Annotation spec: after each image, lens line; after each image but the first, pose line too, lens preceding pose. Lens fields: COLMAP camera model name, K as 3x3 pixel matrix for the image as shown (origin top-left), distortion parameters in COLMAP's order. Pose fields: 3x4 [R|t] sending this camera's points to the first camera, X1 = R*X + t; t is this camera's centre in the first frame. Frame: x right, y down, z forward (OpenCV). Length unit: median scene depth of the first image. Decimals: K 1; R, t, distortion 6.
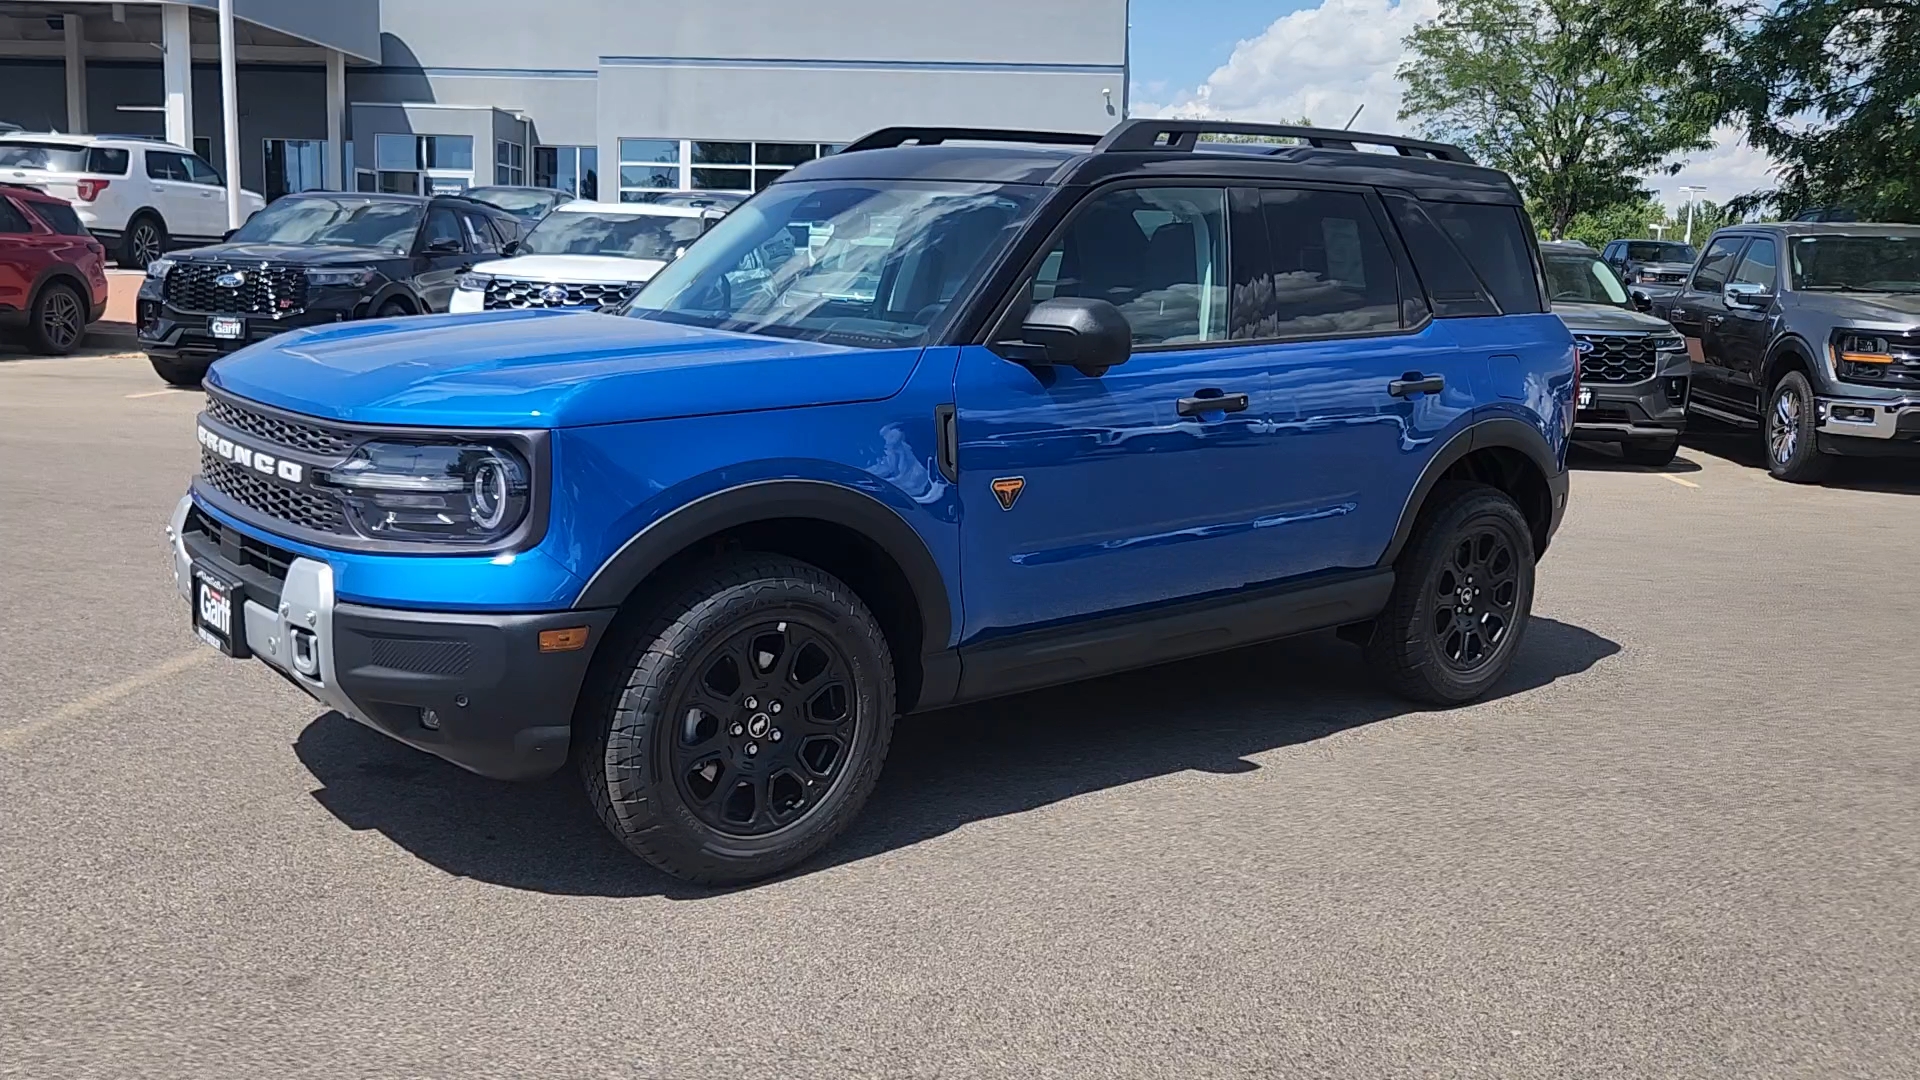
lens RADIAL K [[1615.1, 0, 959.4], [0, 1615.1, 534.8], [0, 0, 1]] dist [0.023132, -0.011852]
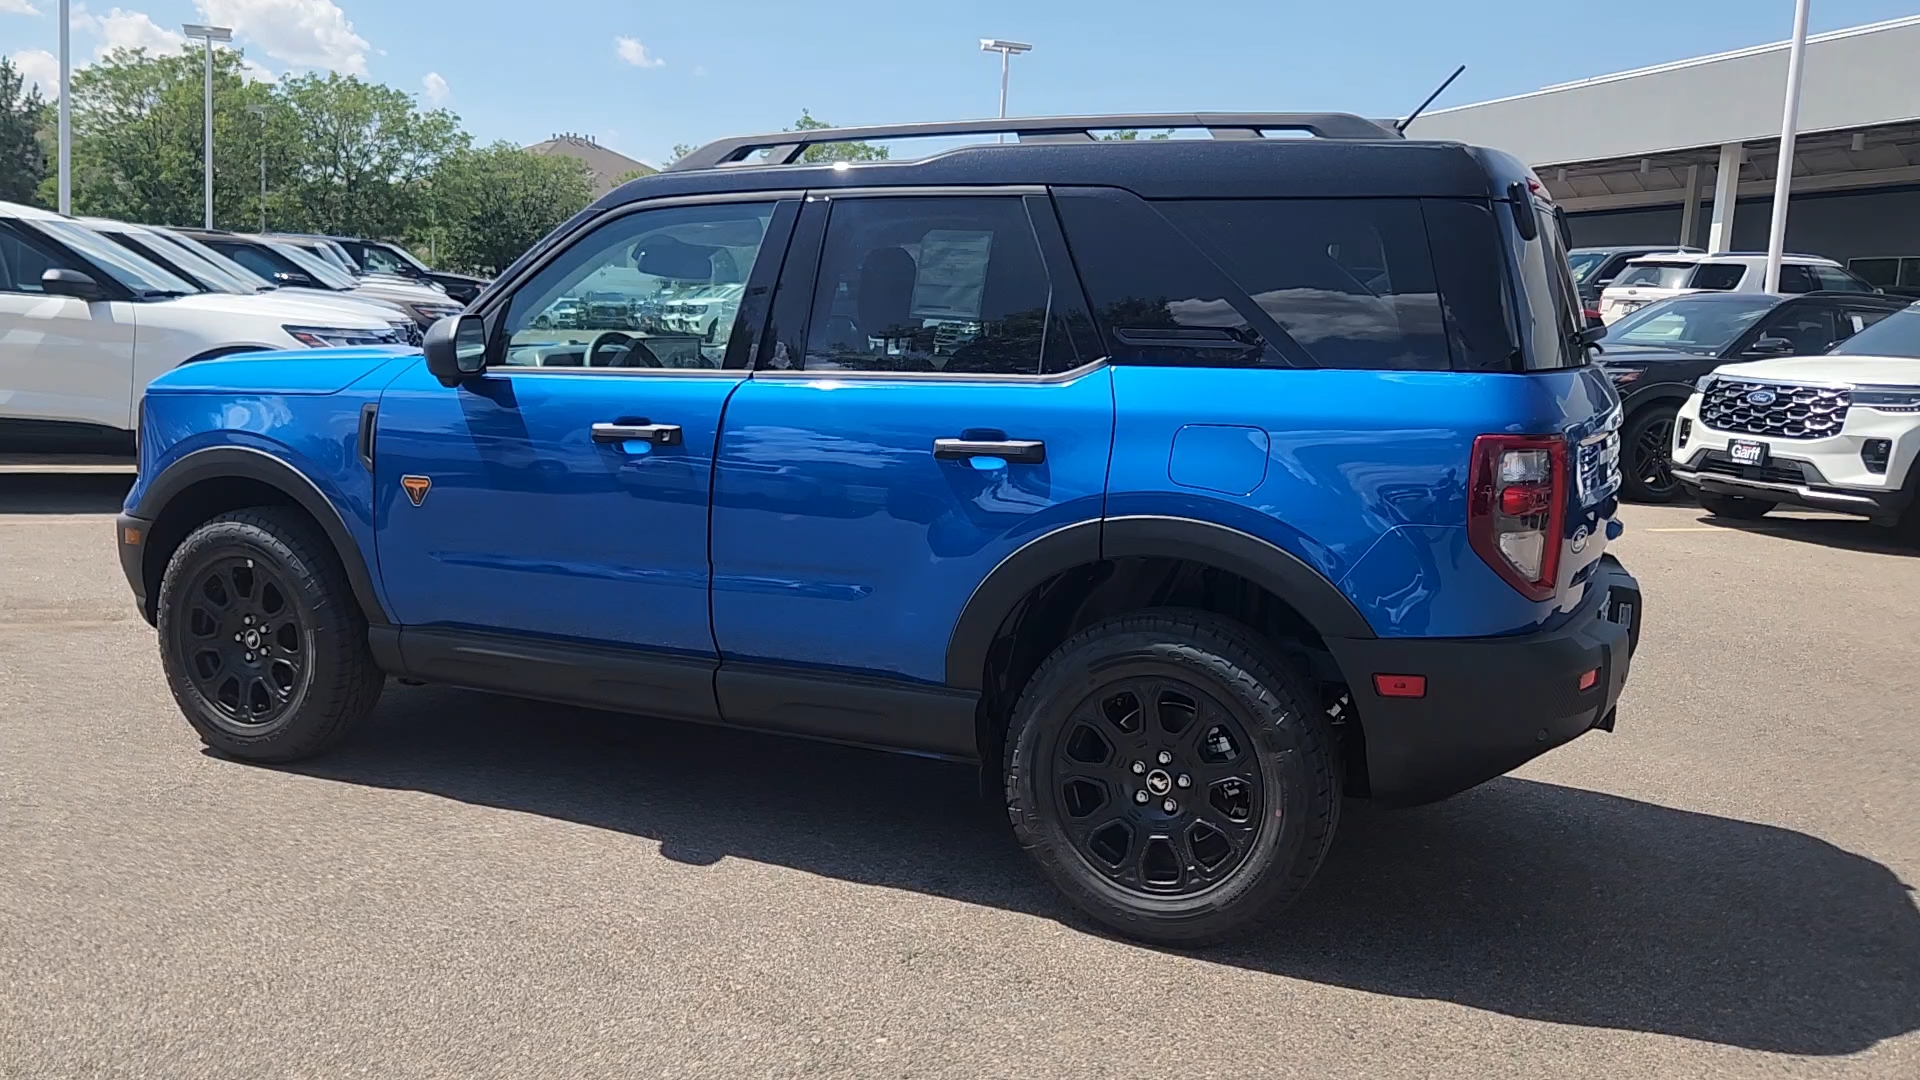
lens RADIAL K [[1615.1, 0, 955.3], [0, 1615.1, 523.2], [0, 0, 1]] dist [0.023132, -0.011852]
pose [[0.430883, 0.094845, -0.897410, 0.920061], [-0.172884, 0.984717, 0.021064, -0.070733], [0.885693, 0.146072, 0.440695, 0.657937]]
